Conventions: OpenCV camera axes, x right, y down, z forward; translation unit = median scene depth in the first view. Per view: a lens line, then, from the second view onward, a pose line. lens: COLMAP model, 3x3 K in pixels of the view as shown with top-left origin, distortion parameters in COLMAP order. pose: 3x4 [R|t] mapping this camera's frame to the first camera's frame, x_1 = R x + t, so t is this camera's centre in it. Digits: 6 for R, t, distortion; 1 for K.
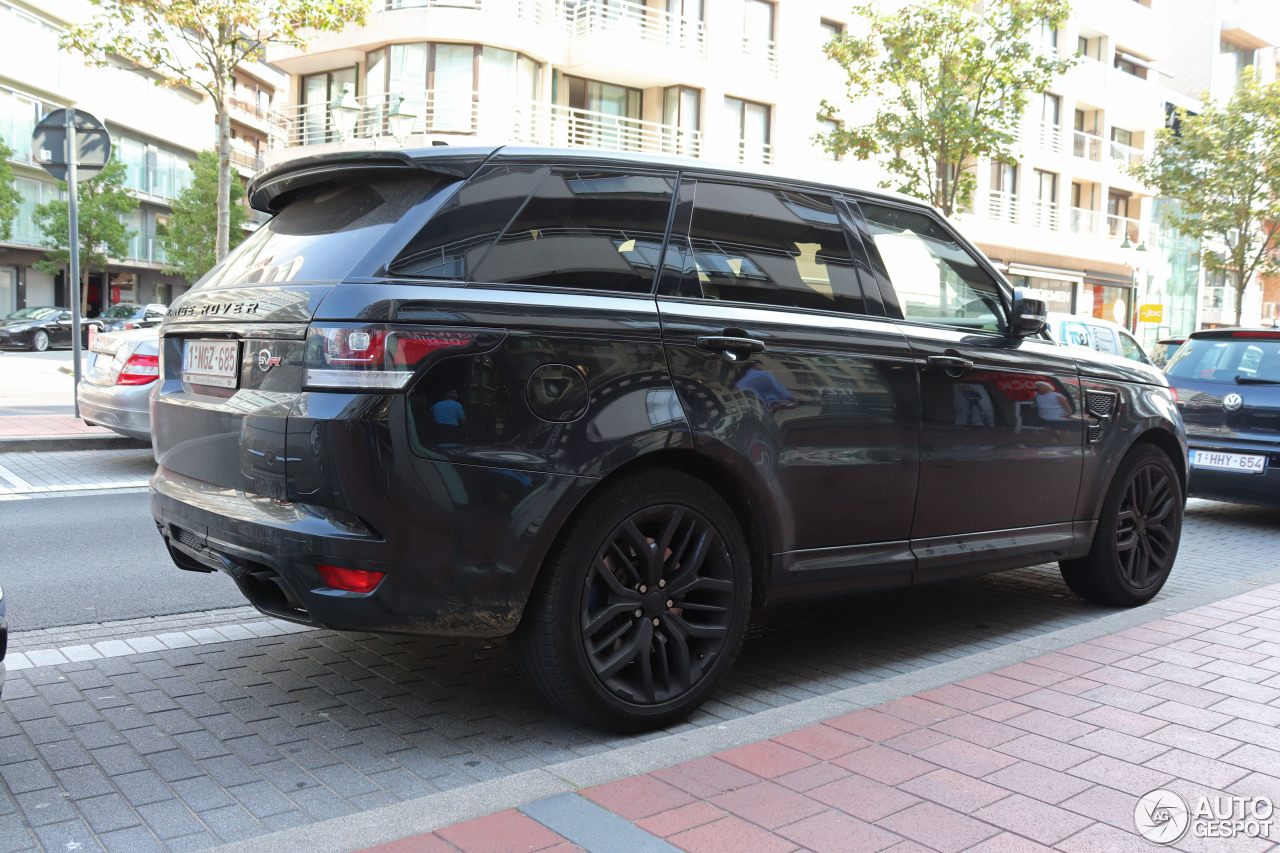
lens RADIAL K [[1163.9, 0, 640.0], [0, 1163.9, 426.5], [0, 0, 1]] dist [-0.150003, 0.127486]
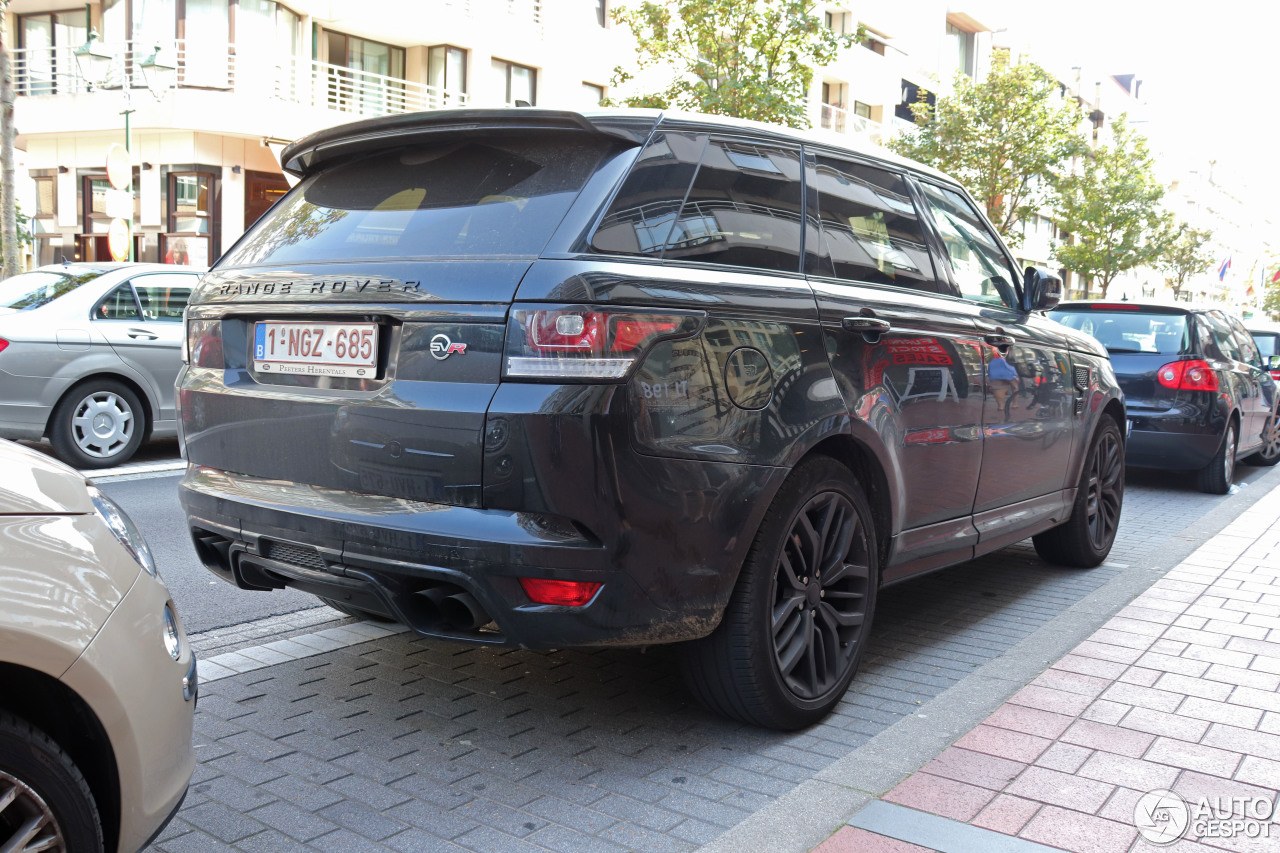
lens RADIAL K [[1185.4, 0, 640.0], [0, 1185.4, 426.5], [0, 0, 1]] dist [-0.162185, 0.169713]
pose [[0.970423, -0.026448, 0.239958, -0.280290], [0.020348, 0.999405, 0.027864, -0.013553], [-0.240552, -0.022157, 0.970383, 0.067778]]
